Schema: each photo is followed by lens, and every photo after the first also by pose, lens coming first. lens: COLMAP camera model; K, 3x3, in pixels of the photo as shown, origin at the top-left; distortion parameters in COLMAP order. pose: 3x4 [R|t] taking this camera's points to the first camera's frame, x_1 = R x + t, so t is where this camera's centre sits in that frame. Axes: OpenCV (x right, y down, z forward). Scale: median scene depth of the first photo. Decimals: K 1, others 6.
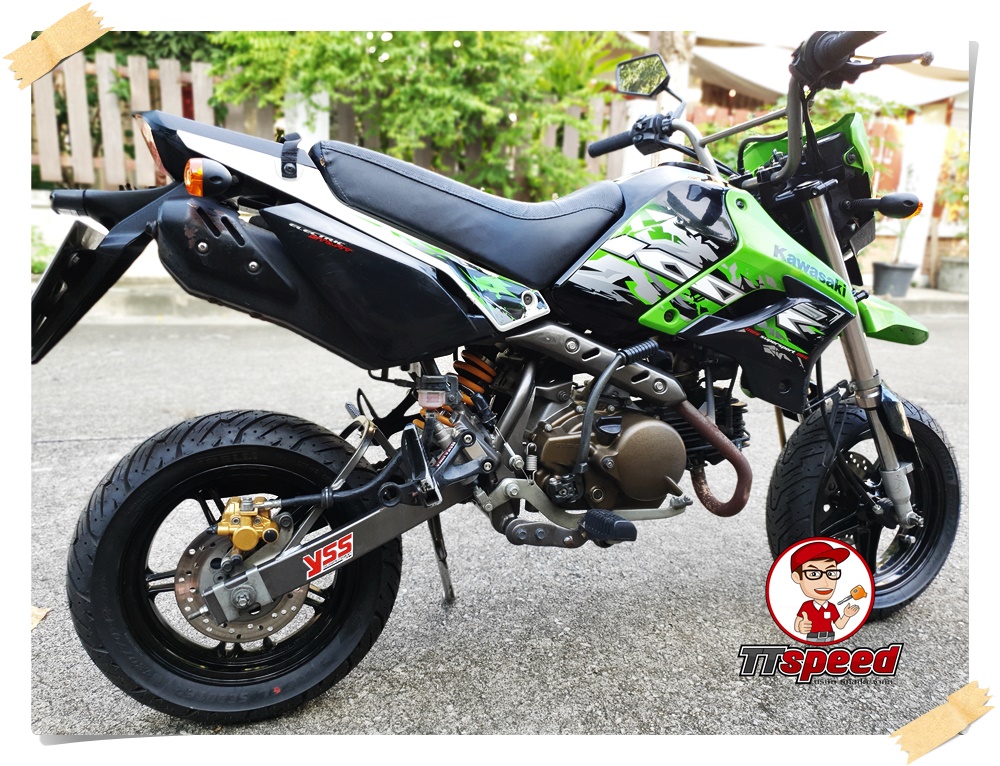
lens RADIAL K [[710.6, 0, 359.1], [0, 710.6, 381.7], [0, 0, 1]] dist [0.088852, -0.179430]
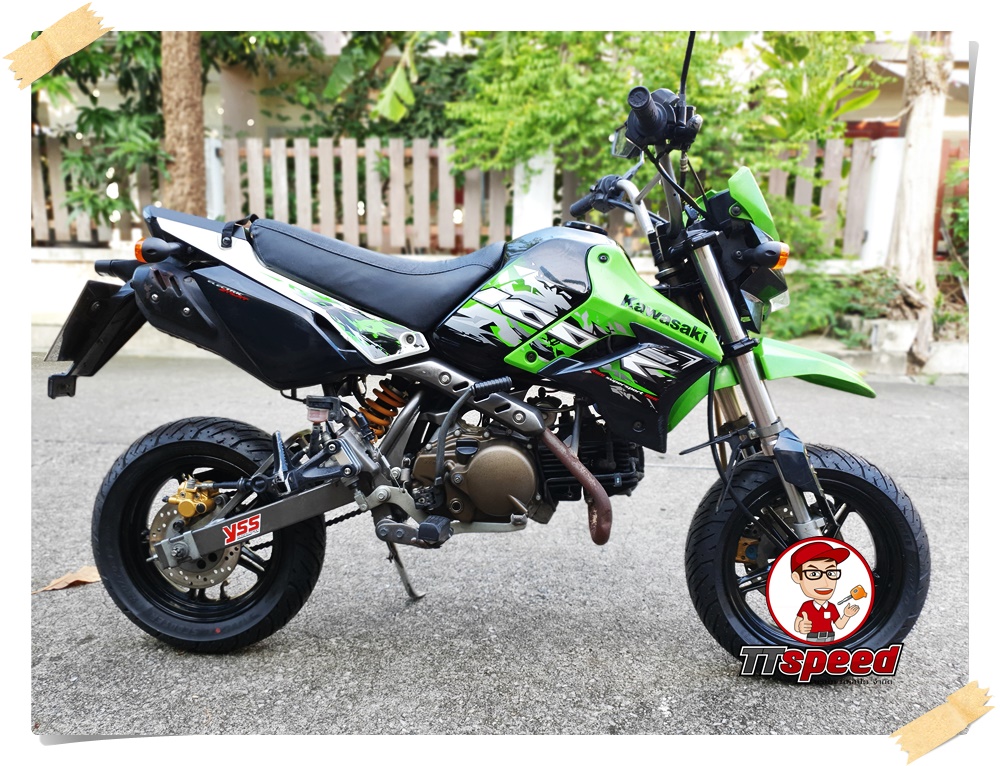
lens RADIAL K [[739.9, 0, 497.8], [0, 739.9, 387.1], [0, 0, 1]] dist [0.044150, -0.088425]
pose [[0.933064, 0.042222, -0.357224, 0.815122], [-0.064900, 0.996550, -0.051729, 0.021259], [0.353807, 0.071450, 0.932585, -0.120296]]
